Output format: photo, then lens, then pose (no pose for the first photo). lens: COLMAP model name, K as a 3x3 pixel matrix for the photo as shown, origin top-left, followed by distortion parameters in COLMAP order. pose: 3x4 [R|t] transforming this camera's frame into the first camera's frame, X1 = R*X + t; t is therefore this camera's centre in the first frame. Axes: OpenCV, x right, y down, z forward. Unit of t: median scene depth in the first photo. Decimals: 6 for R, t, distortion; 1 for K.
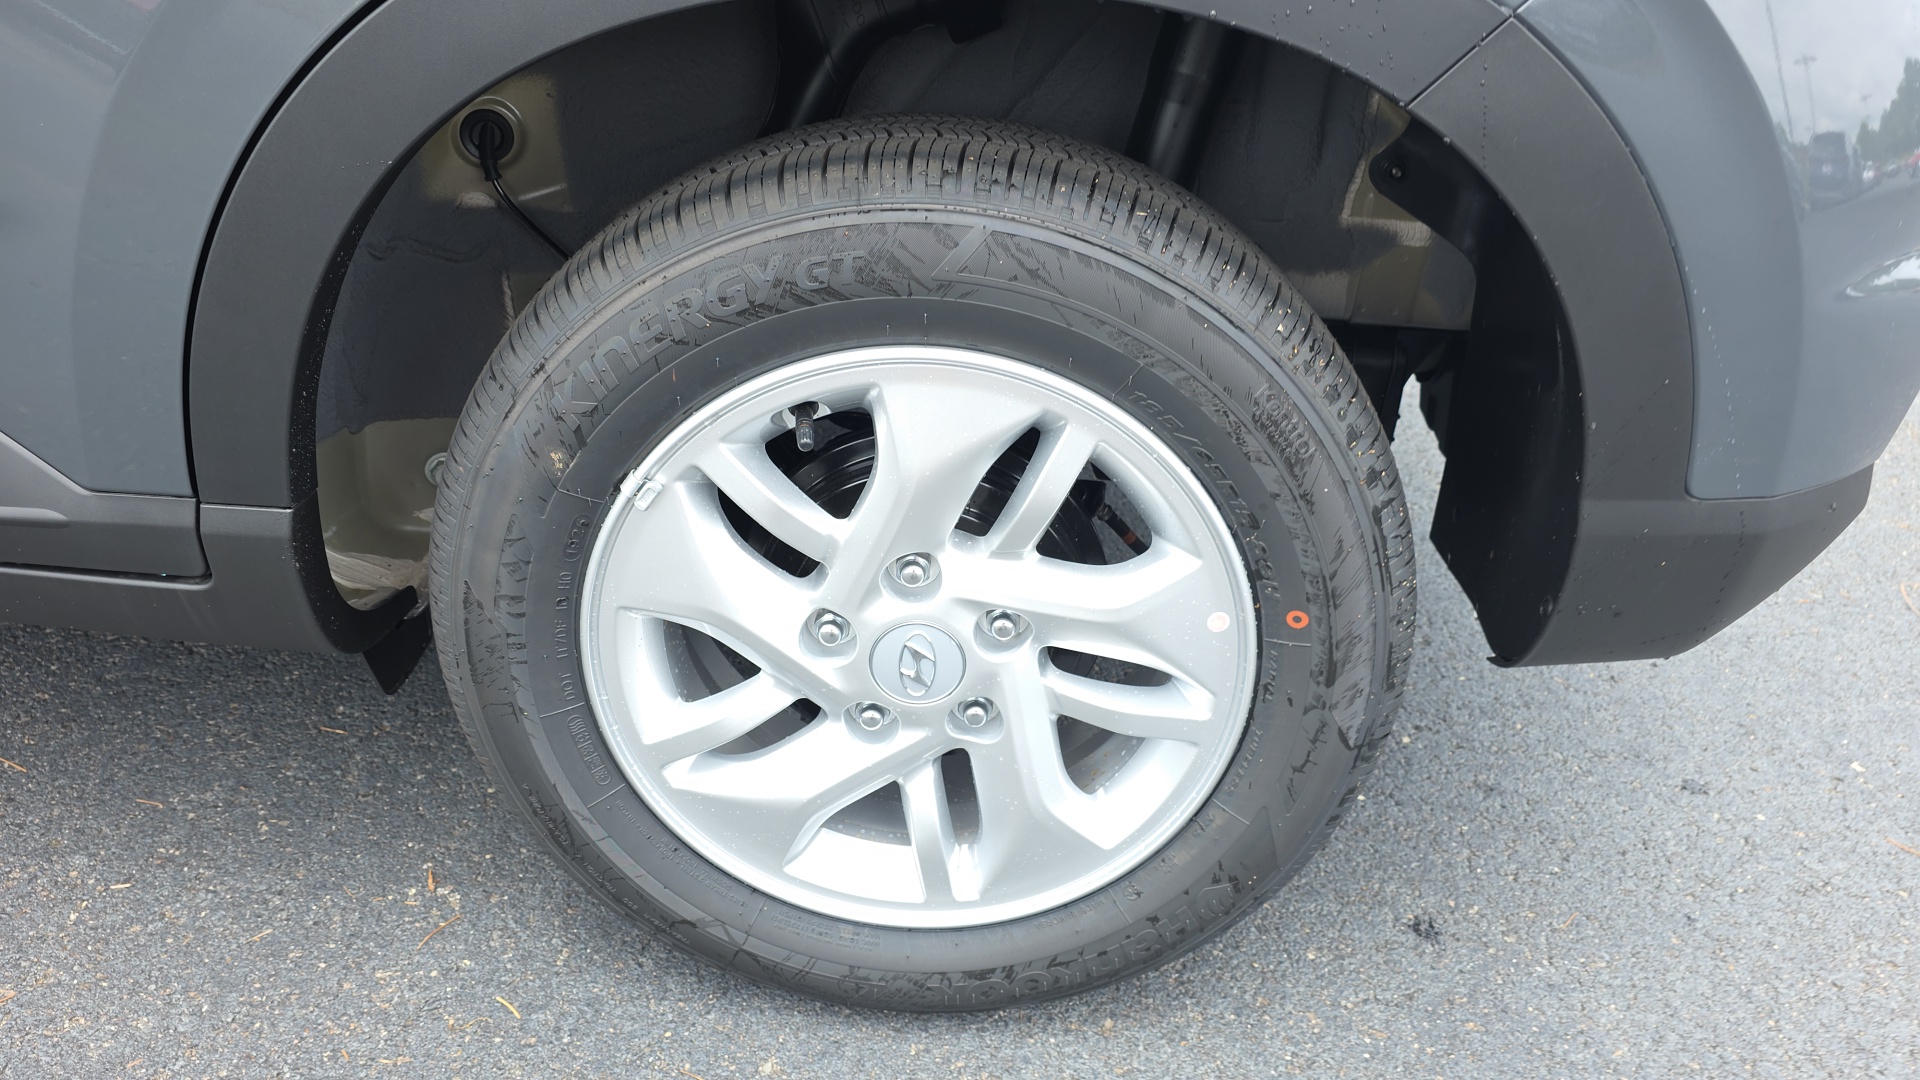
lens RADIAL K [[1317.6, 0, 902.3], [0, 1317.6, 546.0], [0, 0, 1]] dist [0.061901, -0.067306]
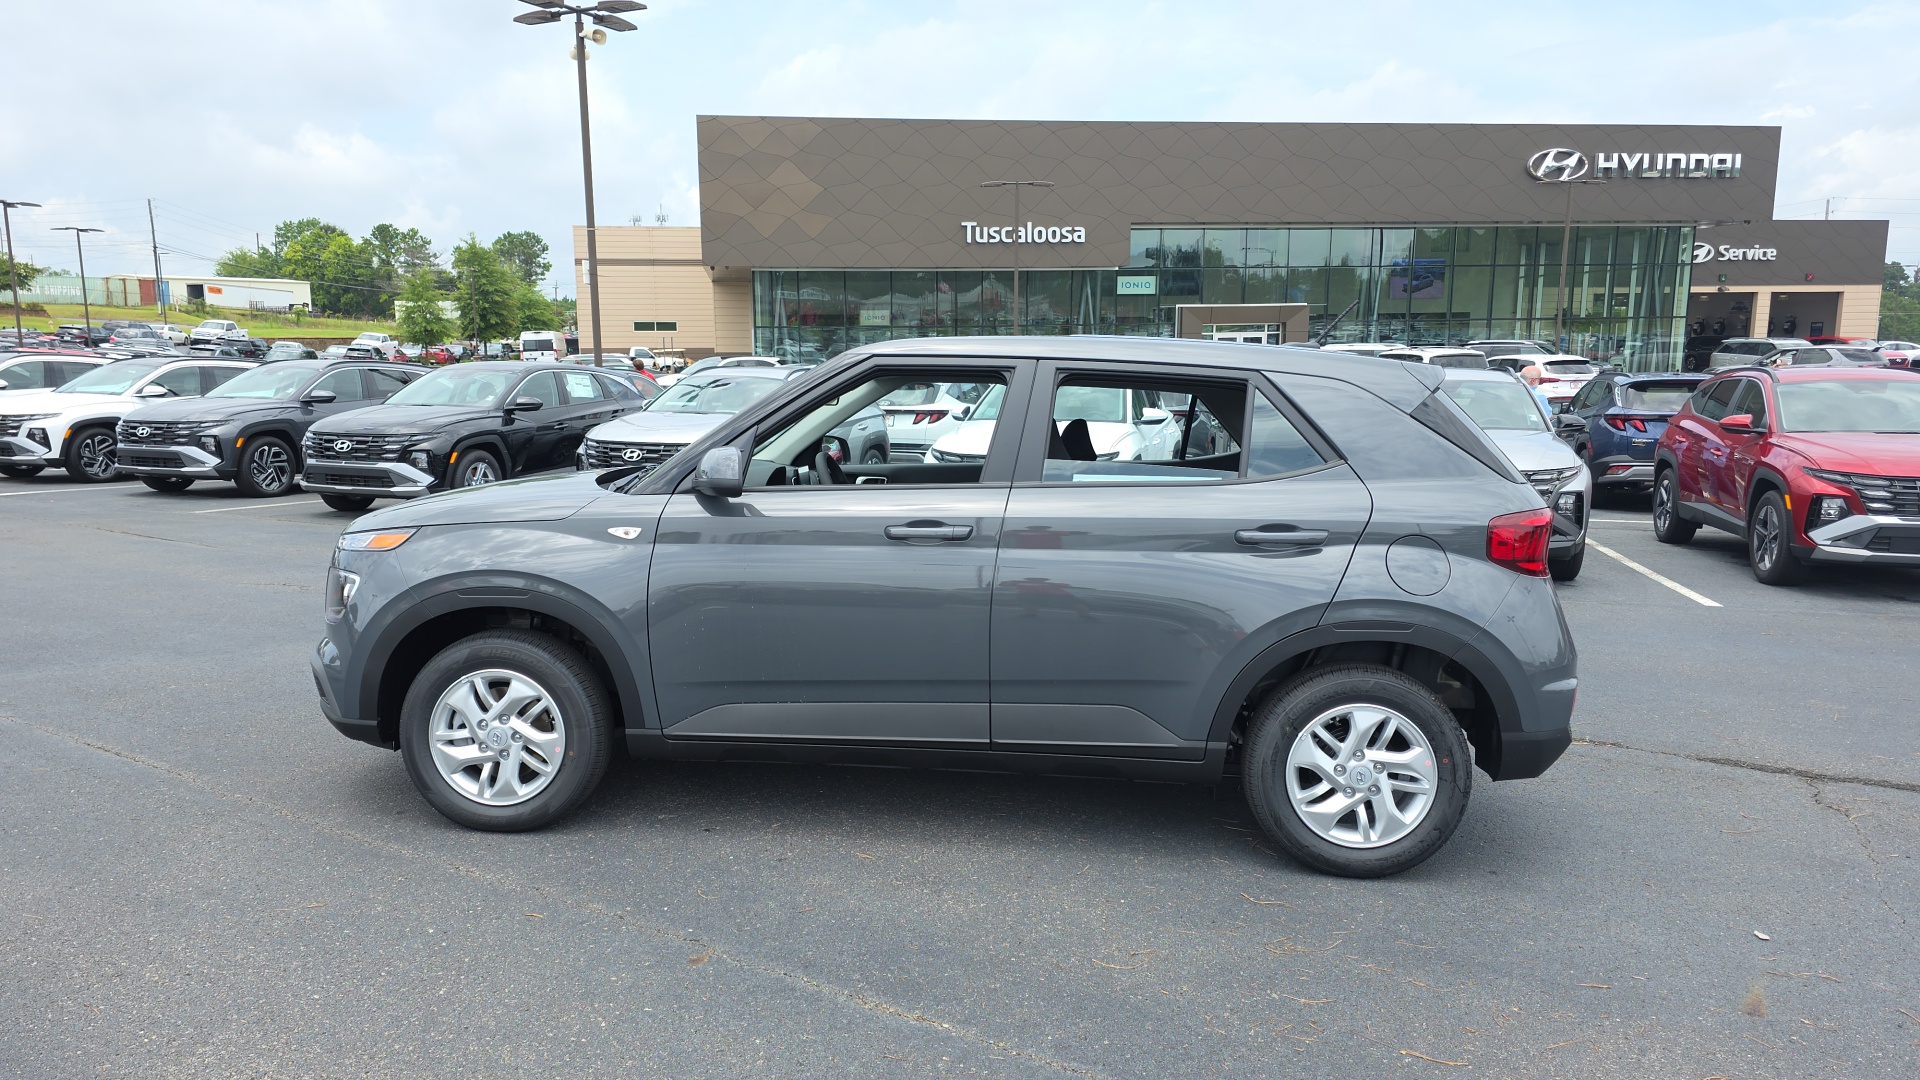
lens RADIAL K [[1317.6, 0, 902.3], [0, 1317.6, 546.0], [0, 0, 1]] dist [0.061901, -0.067306]
pose [[0.999781, -0.014355, -0.015243, -1.426222], [0.007660, 0.928291, -0.371776, 1.000867], [0.019487, 0.371577, 0.928197, -3.408357]]
